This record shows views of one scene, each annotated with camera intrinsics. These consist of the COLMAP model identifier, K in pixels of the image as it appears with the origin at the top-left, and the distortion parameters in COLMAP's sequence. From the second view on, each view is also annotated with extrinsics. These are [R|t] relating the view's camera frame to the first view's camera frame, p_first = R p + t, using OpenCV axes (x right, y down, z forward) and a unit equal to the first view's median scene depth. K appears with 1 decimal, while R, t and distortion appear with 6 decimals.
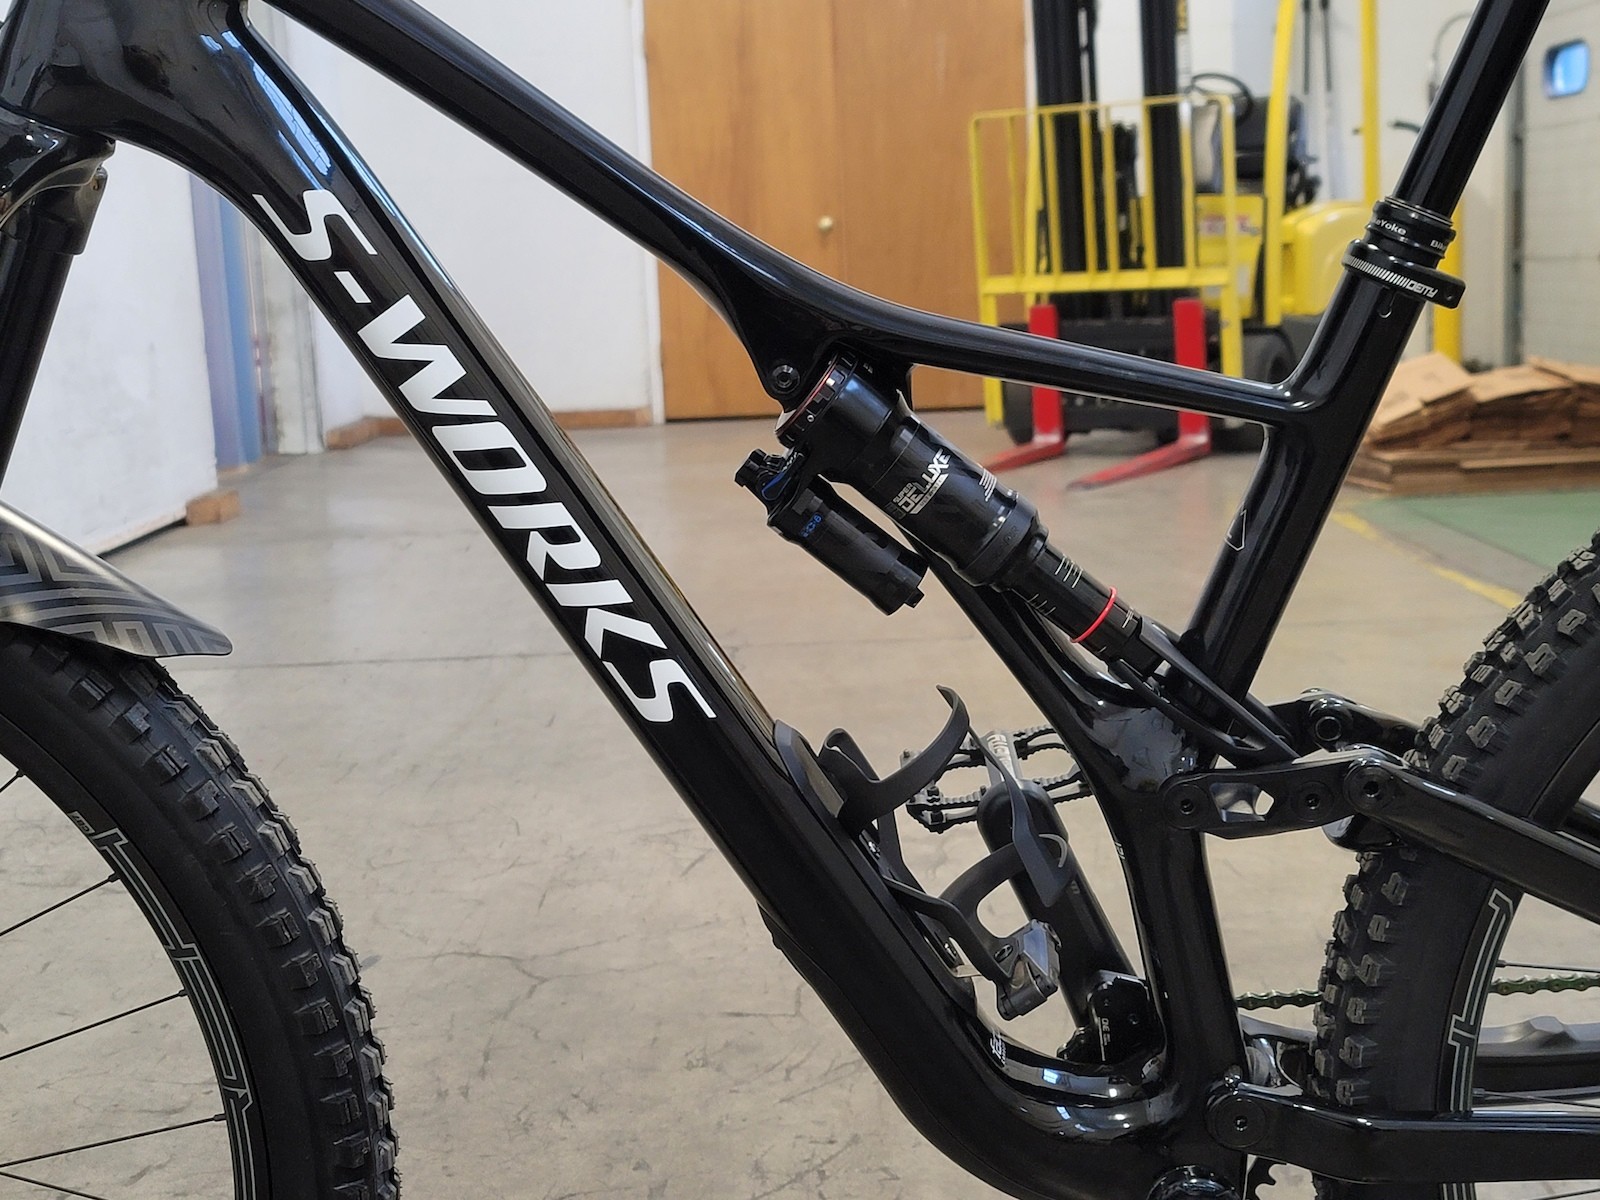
lens RADIAL K [[2561.9, 0, 800.0], [0, 2561.9, 600.0], [0, 0, 1]] dist [0.150668, -0.767301]
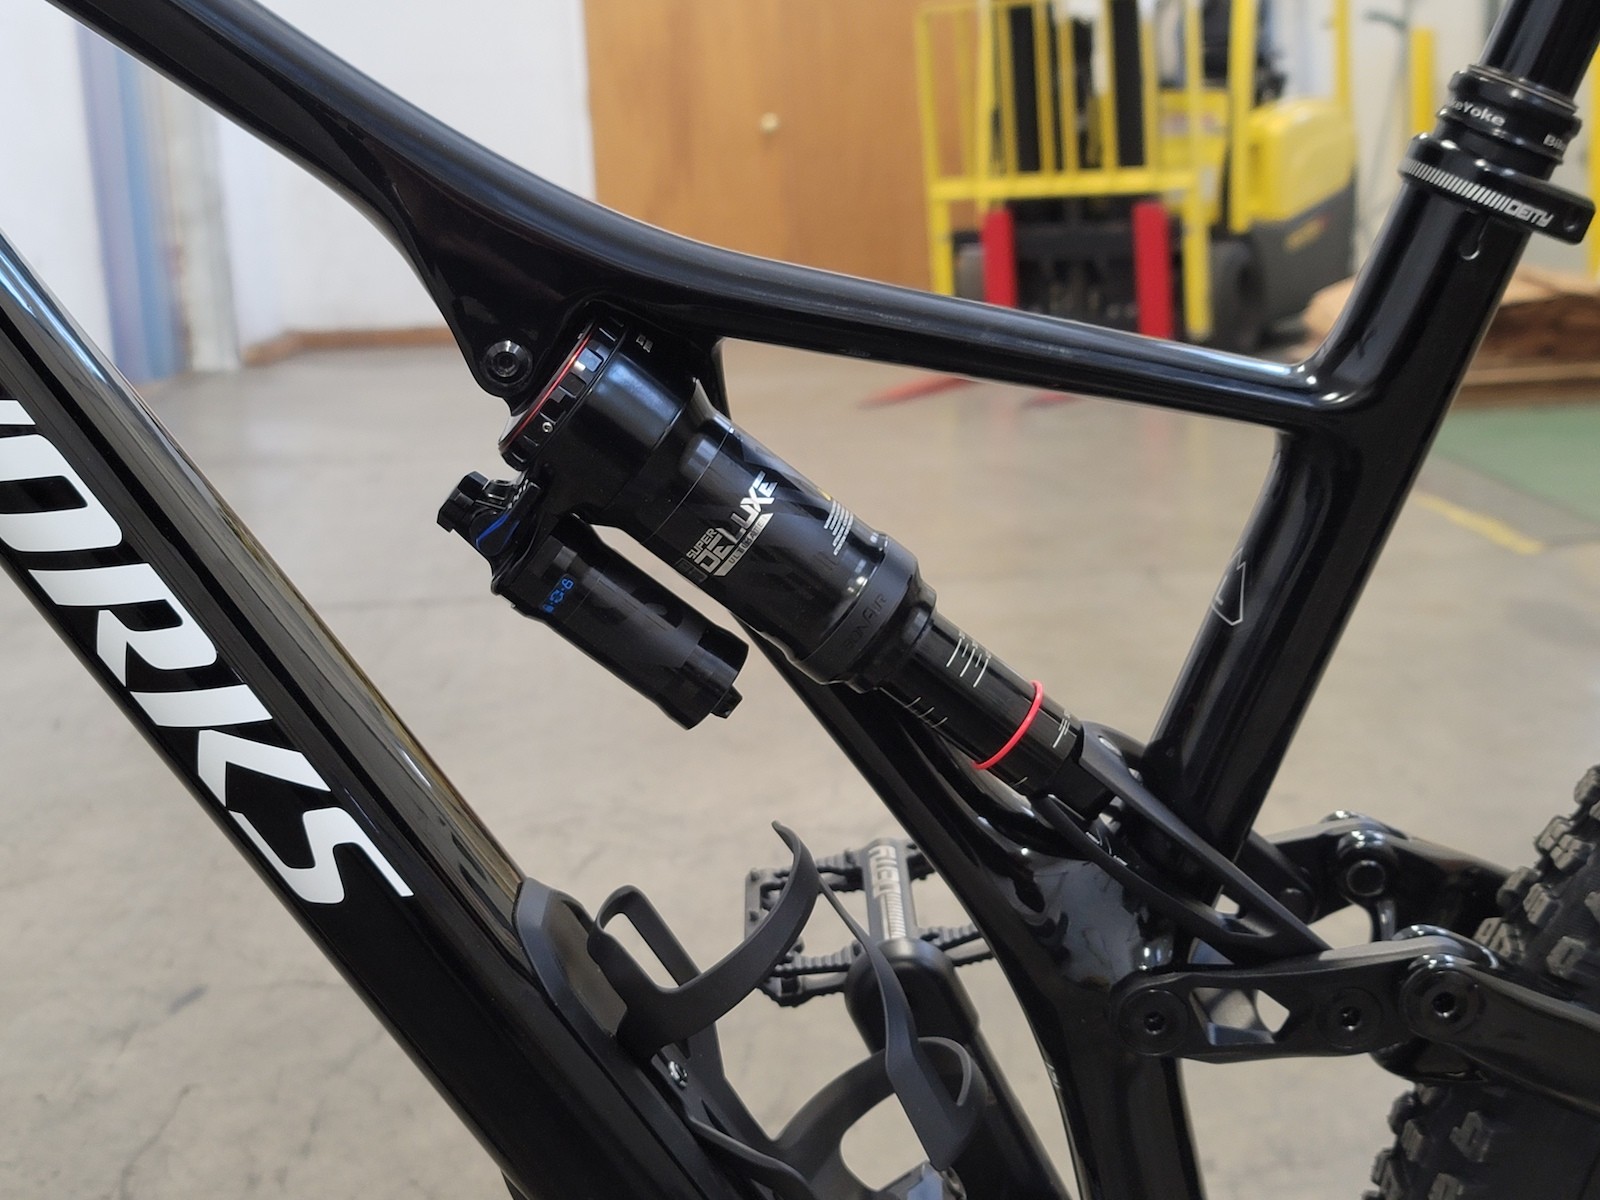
lens RADIAL K [[2561.9, 0, 800.0], [0, 2561.9, 600.0], [0, 0, 1]] dist [0.150668, -0.767301]
pose [[0.999869, -0.007032, 0.014555, 0.053756], [0.006491, 0.999298, 0.036888, -0.049716], [-0.014804, -0.036789, 0.999213, 0.365029]]
